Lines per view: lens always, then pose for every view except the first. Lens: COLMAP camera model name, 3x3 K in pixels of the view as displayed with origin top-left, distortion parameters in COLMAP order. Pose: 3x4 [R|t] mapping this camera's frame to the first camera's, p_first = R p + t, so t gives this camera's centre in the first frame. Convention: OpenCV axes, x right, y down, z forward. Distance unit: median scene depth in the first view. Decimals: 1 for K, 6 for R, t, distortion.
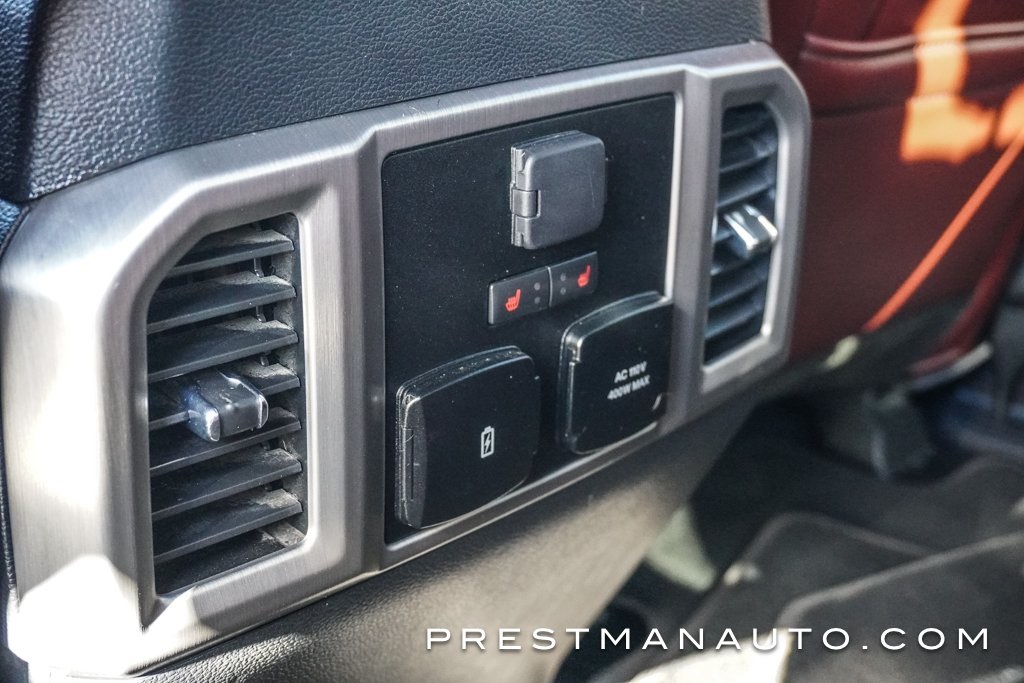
lens RADIAL K [[1426.7, 0, 512.4], [0, 1426.7, 341.8], [0, 0, 1]] dist [-0.021689, 0.000000]
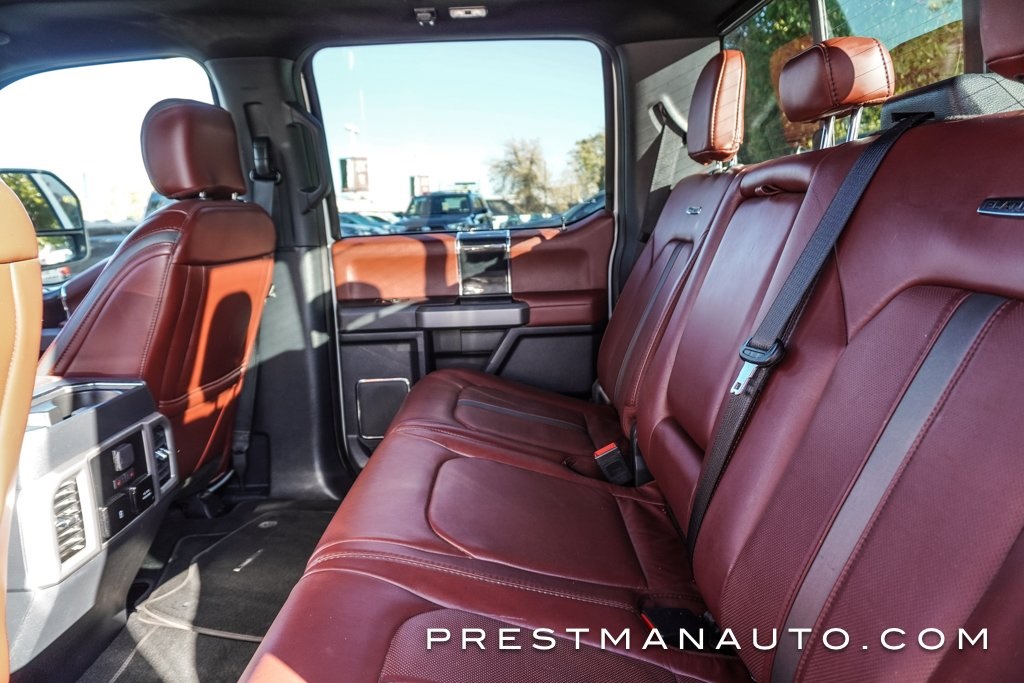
lens RADIAL K [[686.9, 0, 516.0], [0, 686.9, 342.0], [0, 0, 1]] dist [-0.038789, 0.028046]
pose [[0.723736, -0.173911, 0.667803, -0.378975], [0.292196, 0.953920, -0.068247, 0.050994], [-0.625162, 0.244522, 0.741202, -1.274029]]
